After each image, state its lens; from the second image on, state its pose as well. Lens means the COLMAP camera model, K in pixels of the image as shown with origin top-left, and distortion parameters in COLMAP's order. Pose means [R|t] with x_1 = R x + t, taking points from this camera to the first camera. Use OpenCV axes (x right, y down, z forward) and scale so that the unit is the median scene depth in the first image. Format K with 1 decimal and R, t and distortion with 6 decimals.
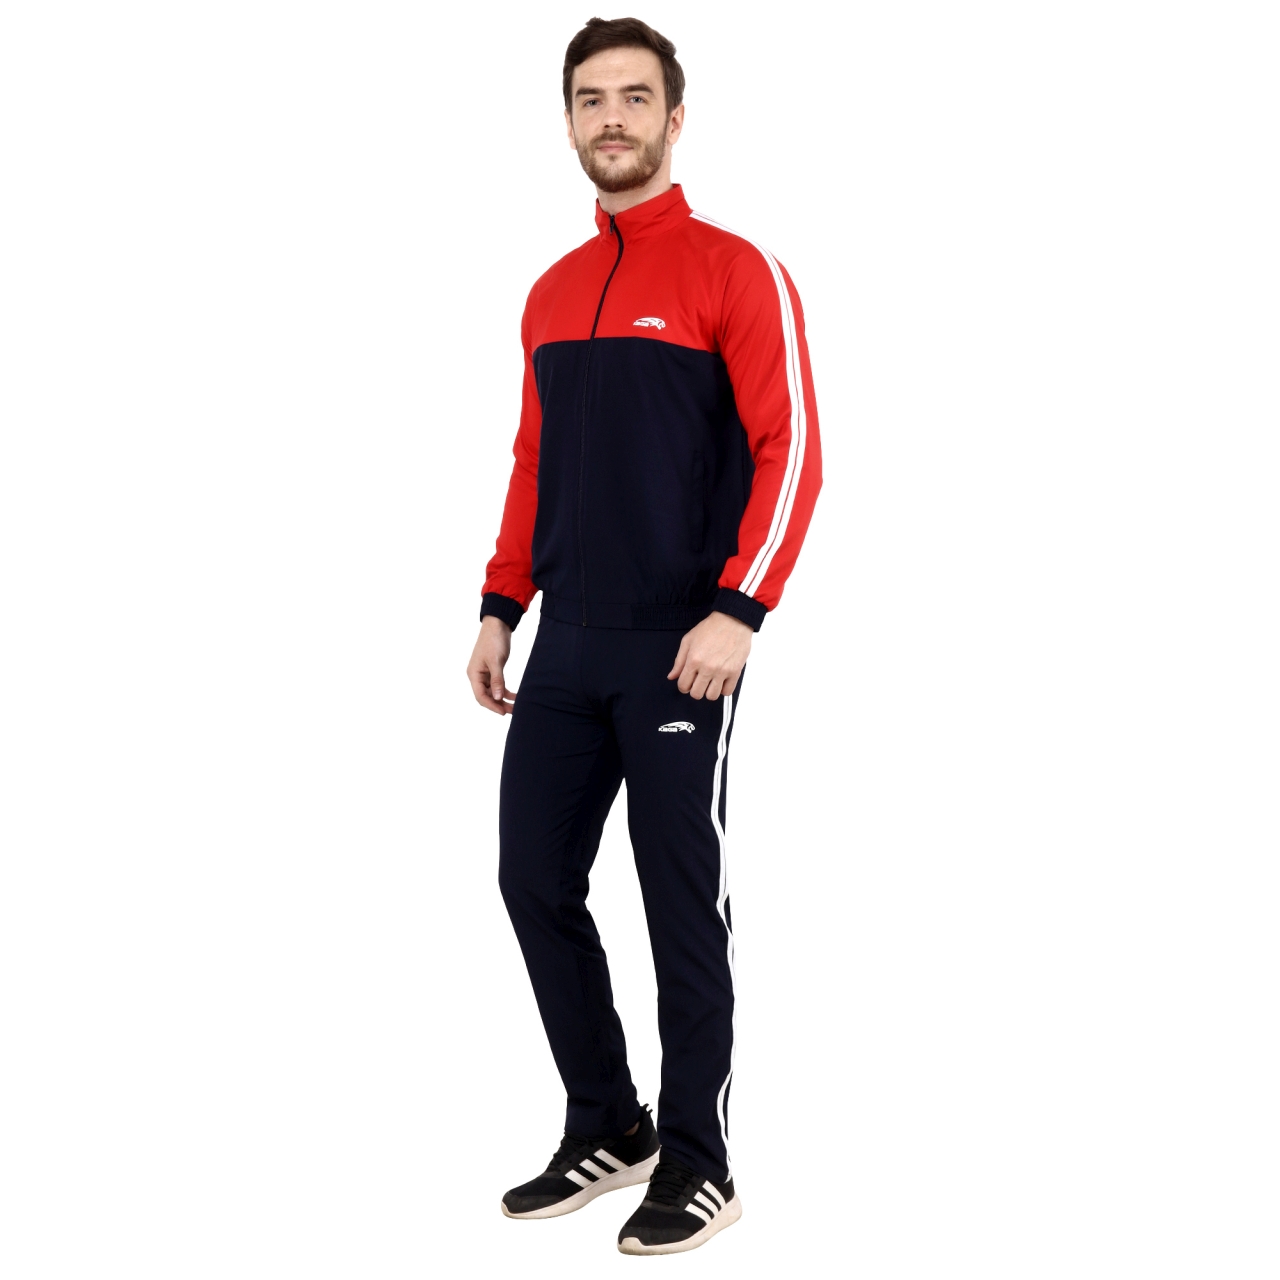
lens RADIAL K [[2864.5, 0, 641.0], [0, 2864.5, 640.4], [0, 0, 1]] dist [0.462408, 0.000000]
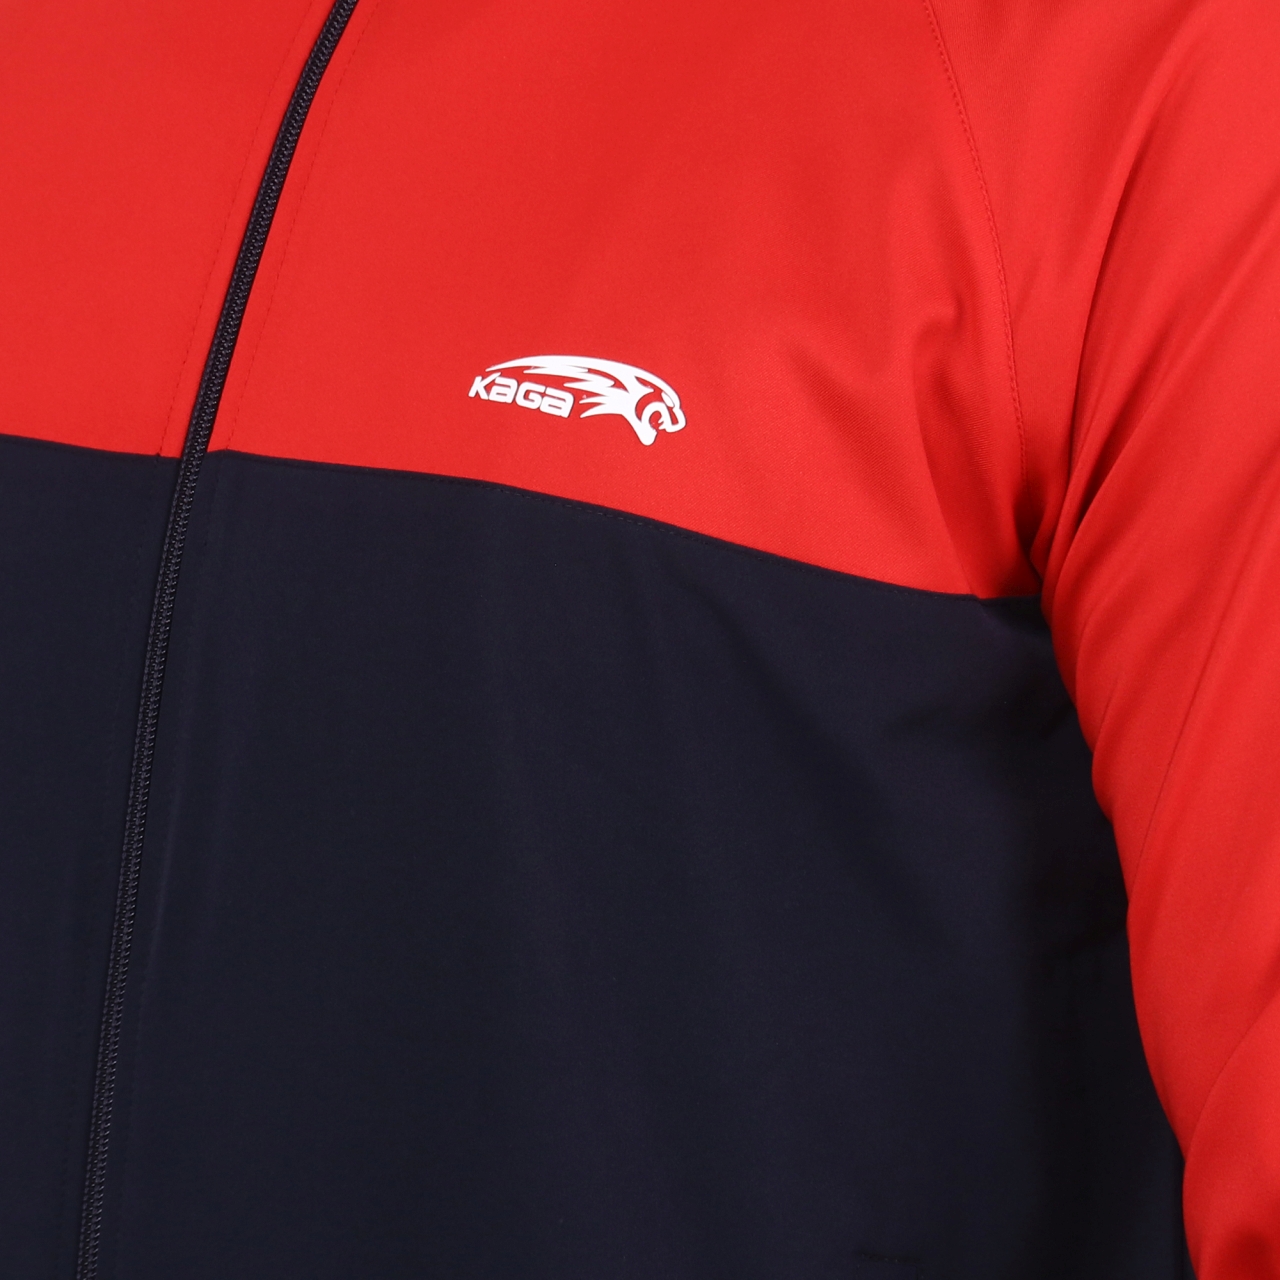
lens RADIAL K [[7120.4, 0, 639.8], [0, 7120.4, 639.8], [0, 0, 1]] dist [0.775258, 0.000000]
pose [[0.999447, 0.025215, 0.021678, -0.001451], [-0.025207, 0.999682, -0.000609, -0.097935], [-0.021686, 0.000062, 0.999765, 0.640220]]
